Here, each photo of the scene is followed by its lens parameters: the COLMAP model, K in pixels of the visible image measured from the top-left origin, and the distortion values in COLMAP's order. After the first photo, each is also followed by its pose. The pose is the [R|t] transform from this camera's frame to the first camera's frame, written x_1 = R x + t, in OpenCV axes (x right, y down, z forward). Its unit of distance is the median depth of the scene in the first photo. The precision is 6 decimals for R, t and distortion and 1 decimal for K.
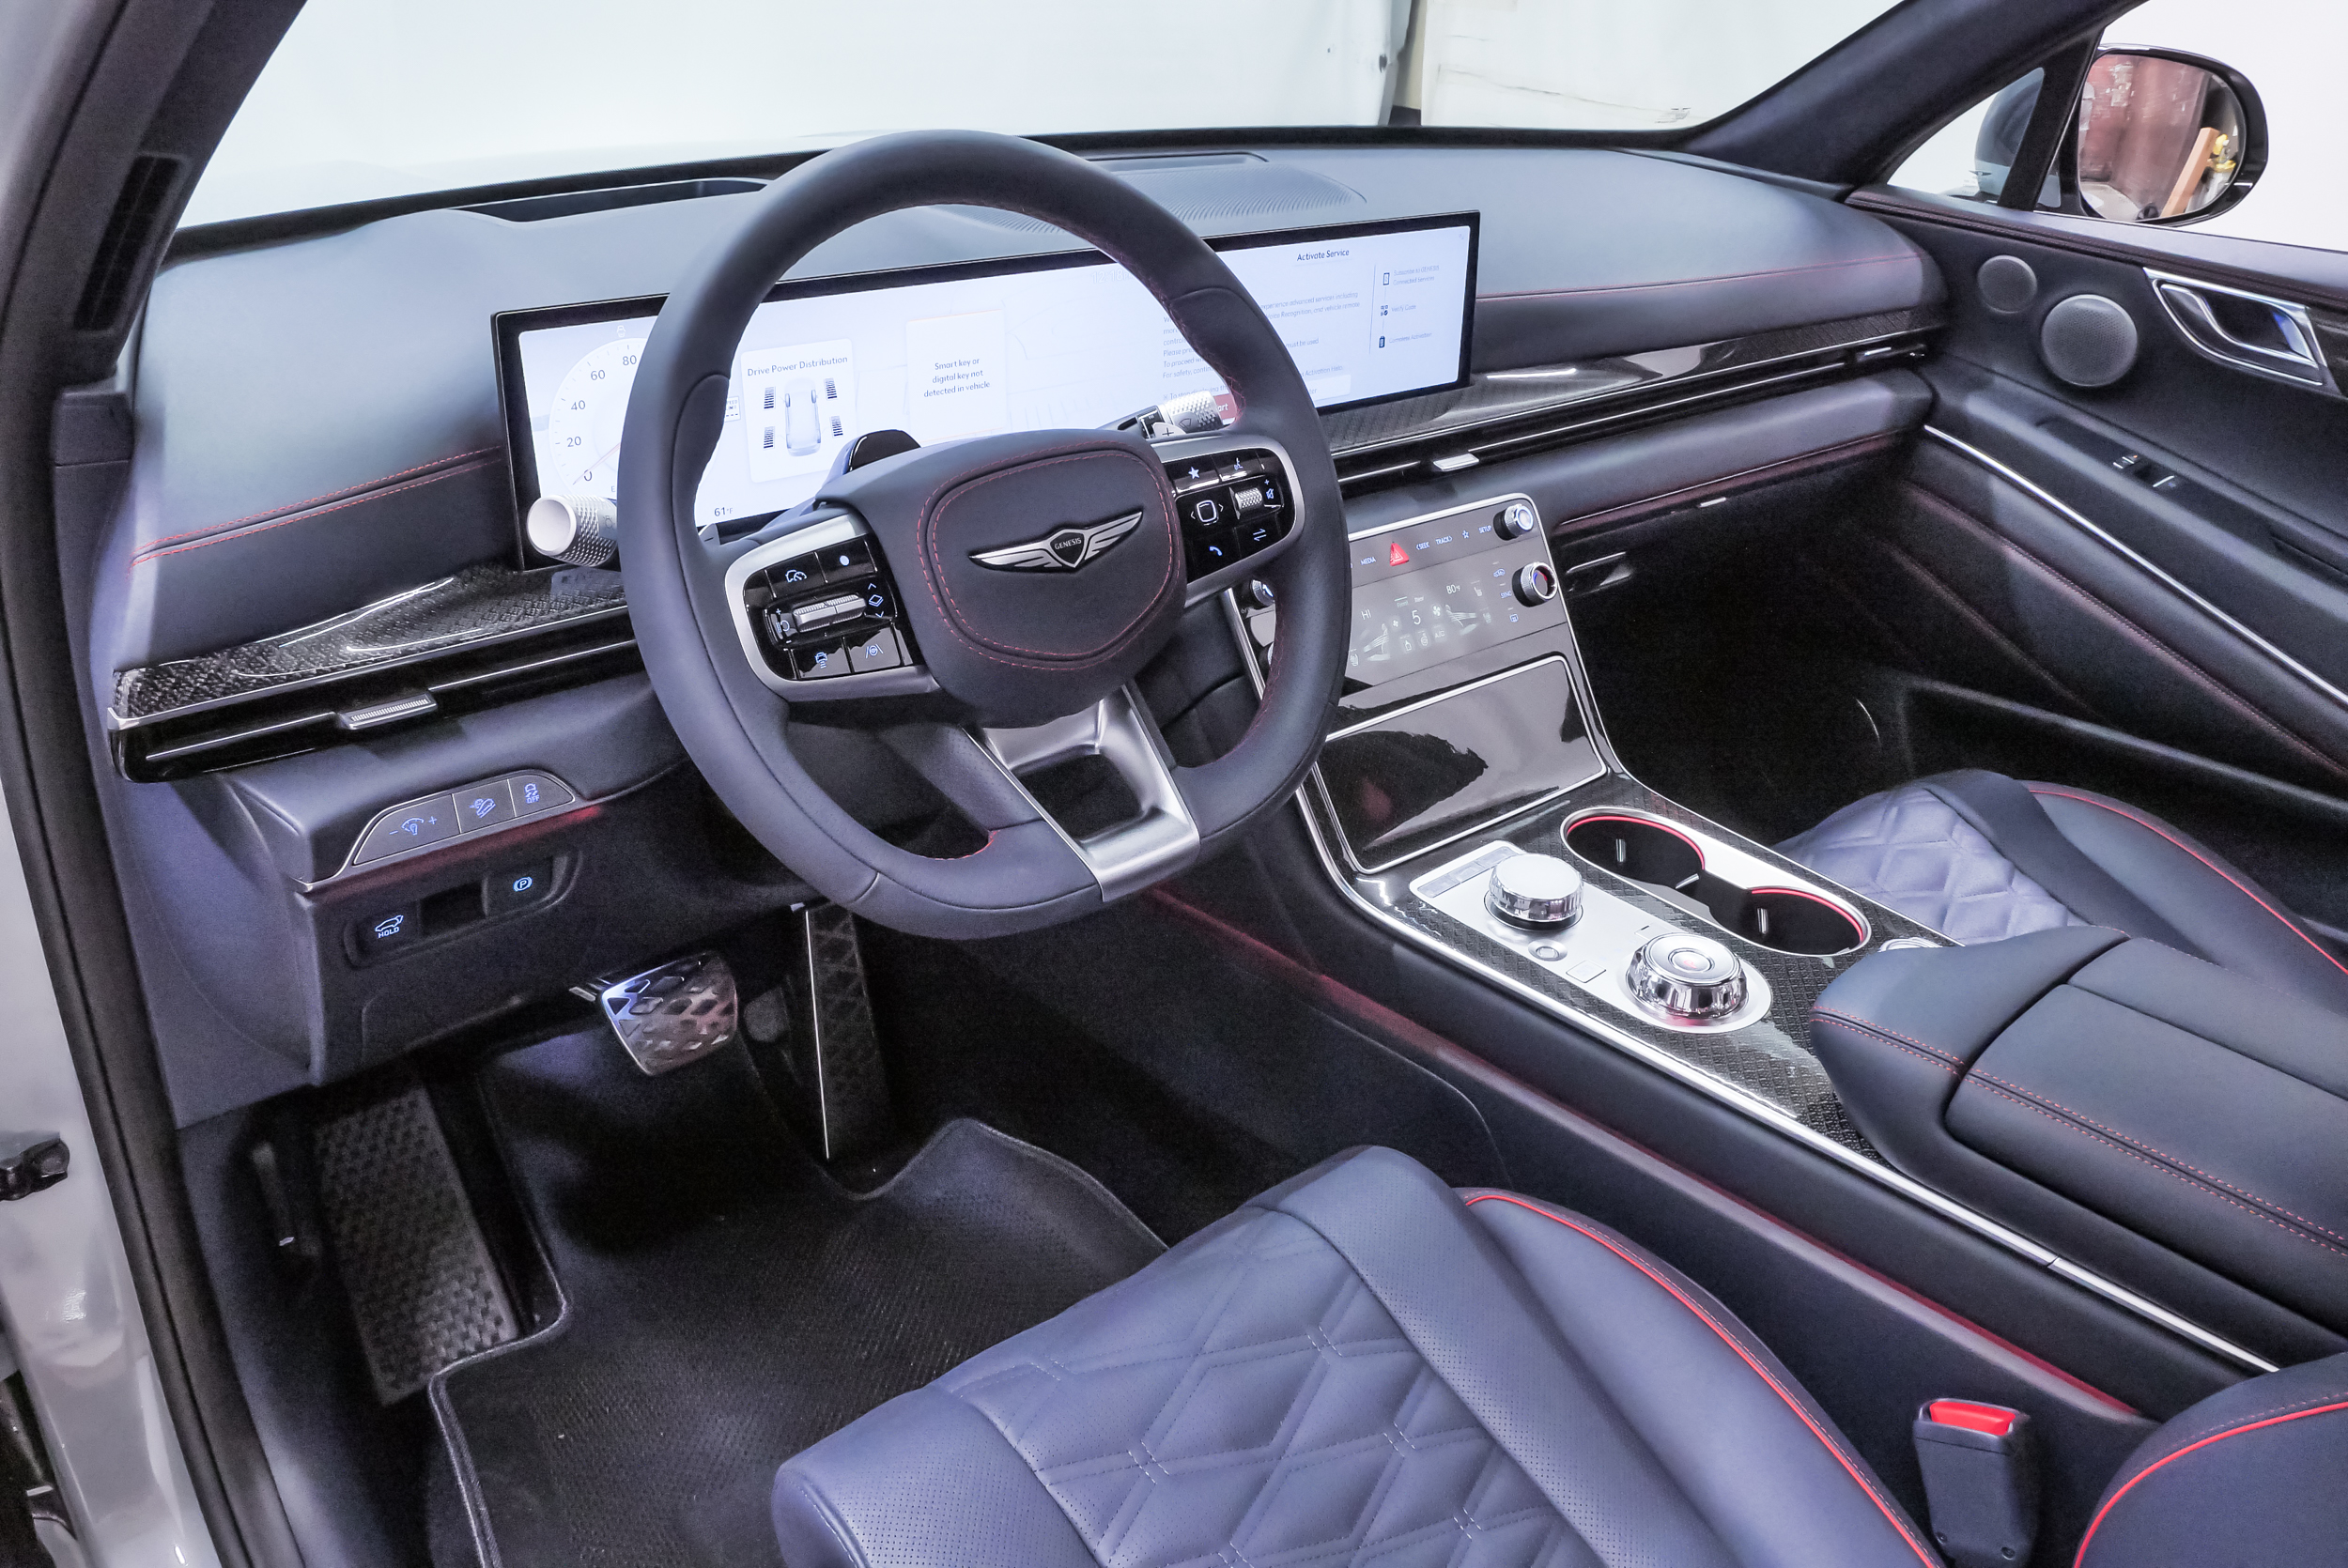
lens RADIAL K [[1724.2, 0, 1174.0], [0, 1724.2, 784.0], [0, 0, 1]] dist [-0.083384, -0.001674]
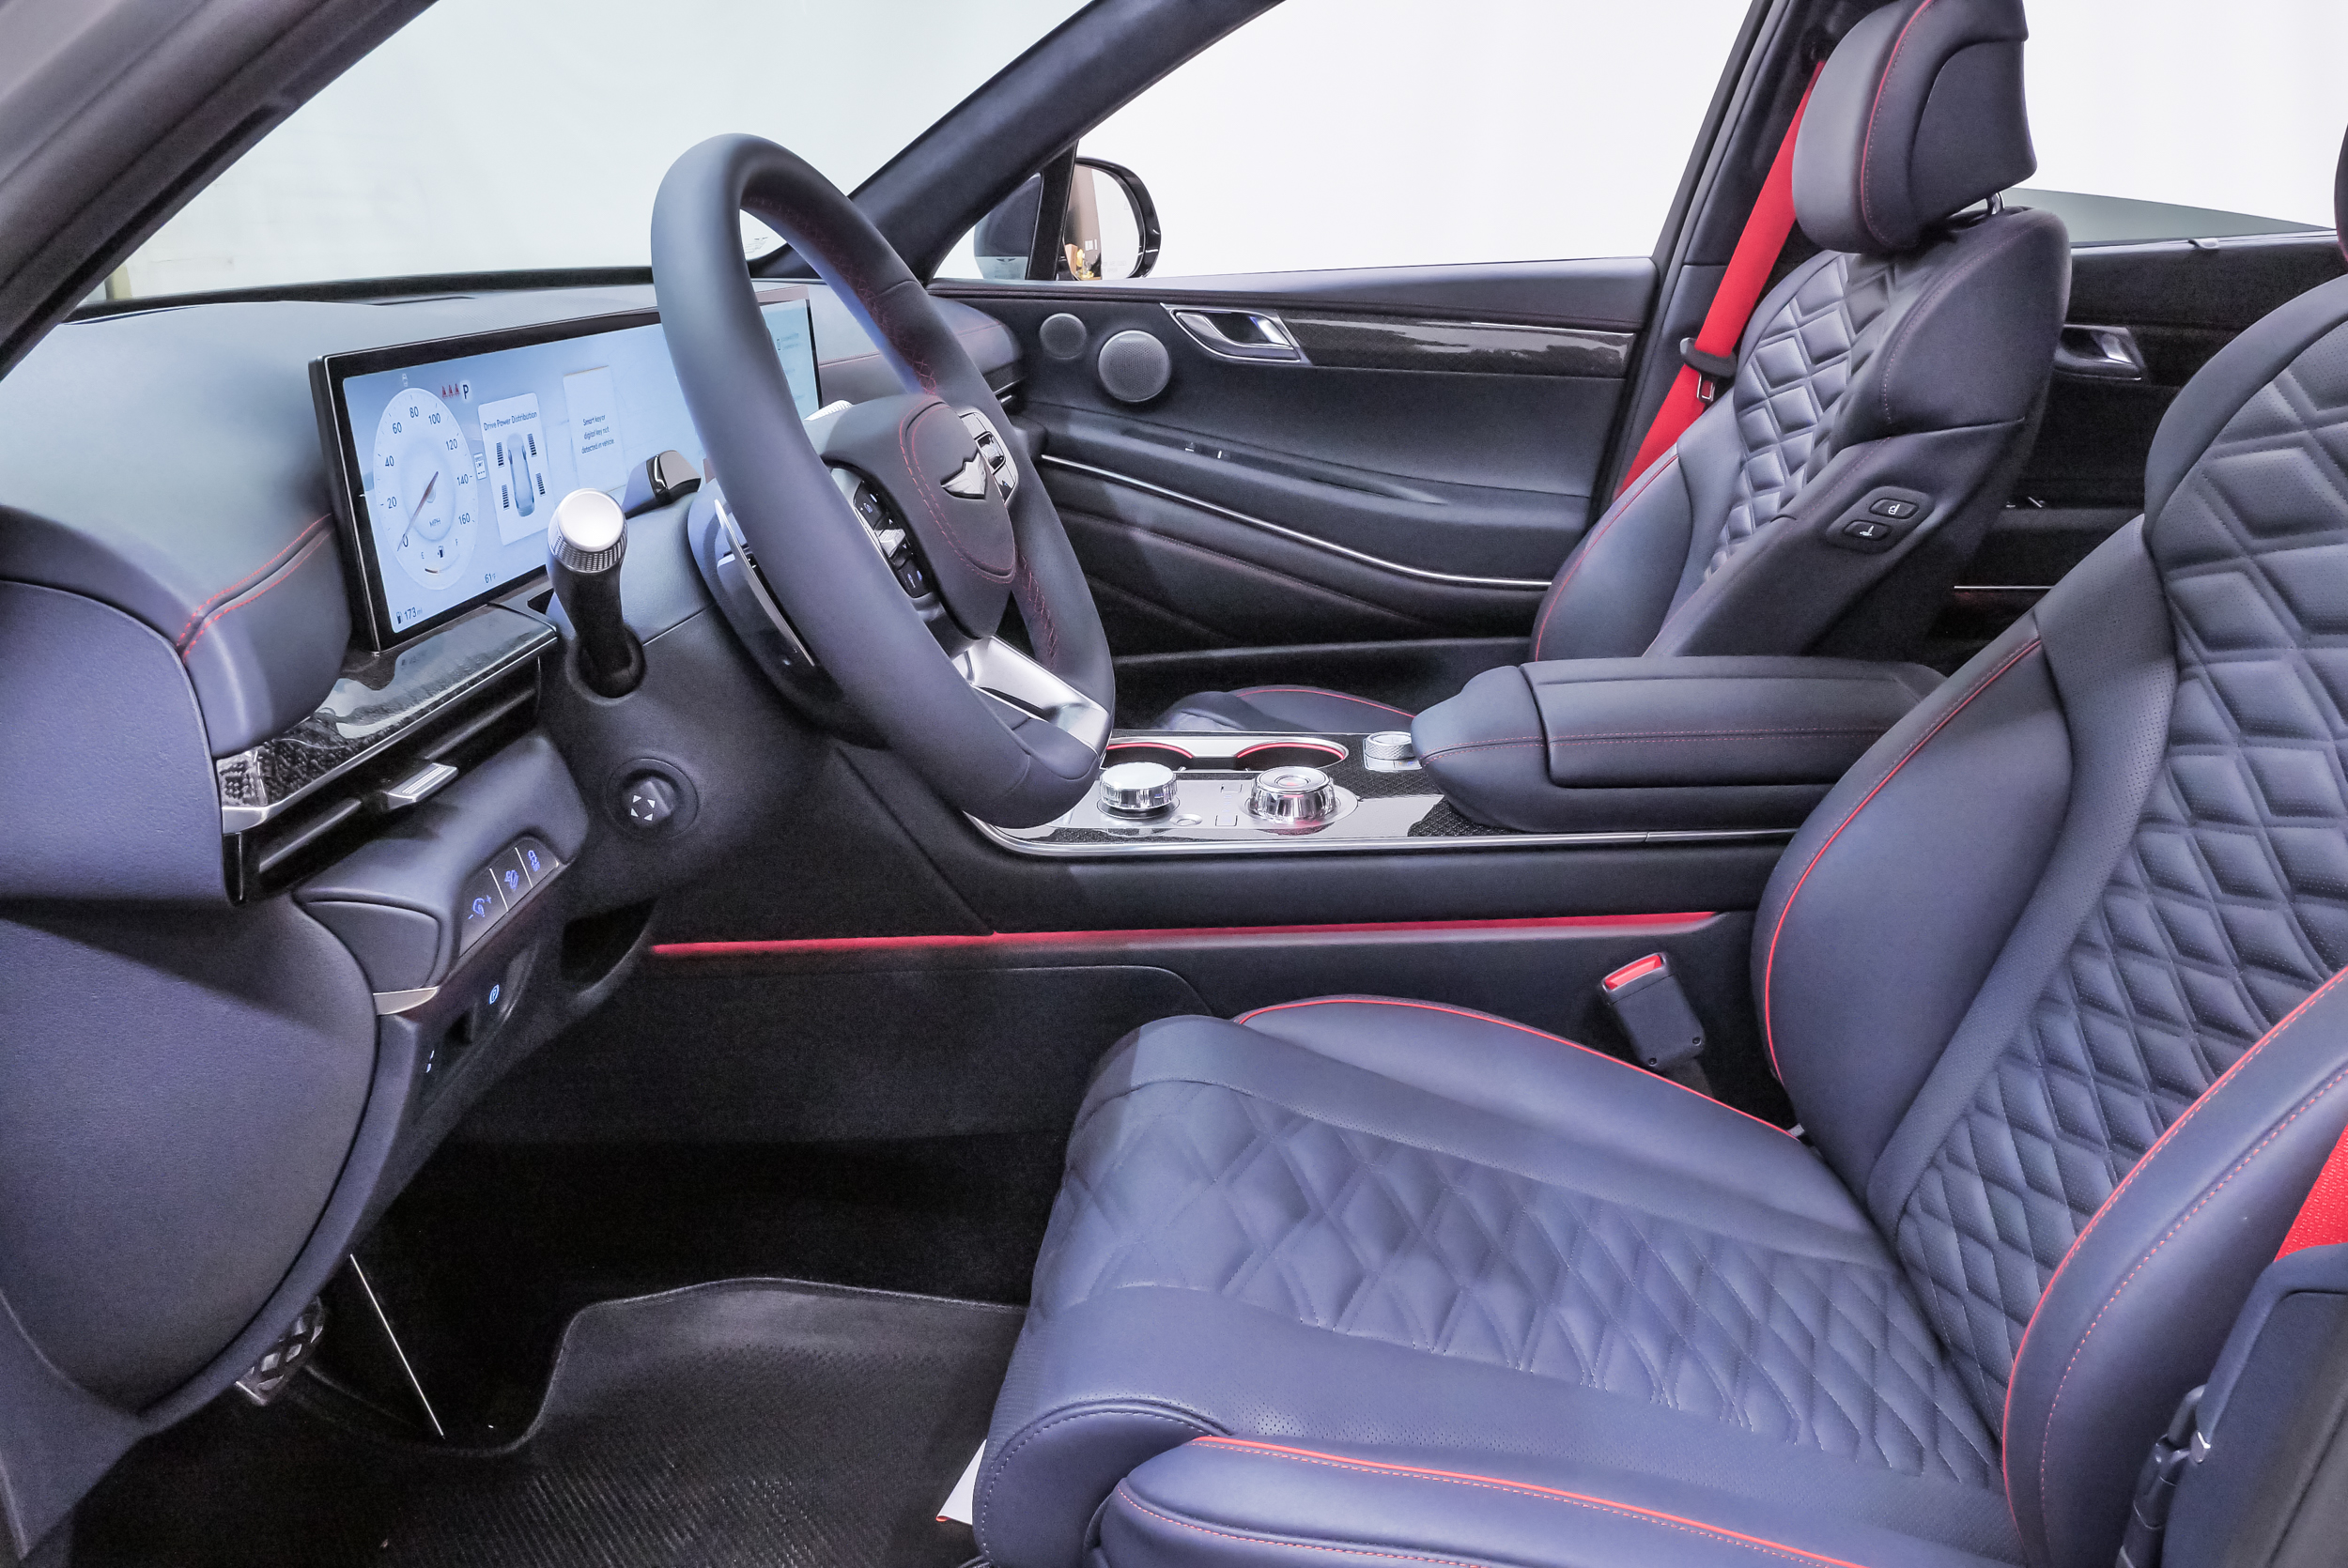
lens RADIAL K [[1724.2, 0, 1174.0], [0, 1724.2, 784.0], [0, 0, 1]] dist [-0.083384, -0.001674]
pose [[0.688772, -0.268201, 0.673544, -0.442257], [0.366382, 0.930455, -0.004164, 0.056337], [-0.625586, 0.249642, 0.739135, 0.080991]]
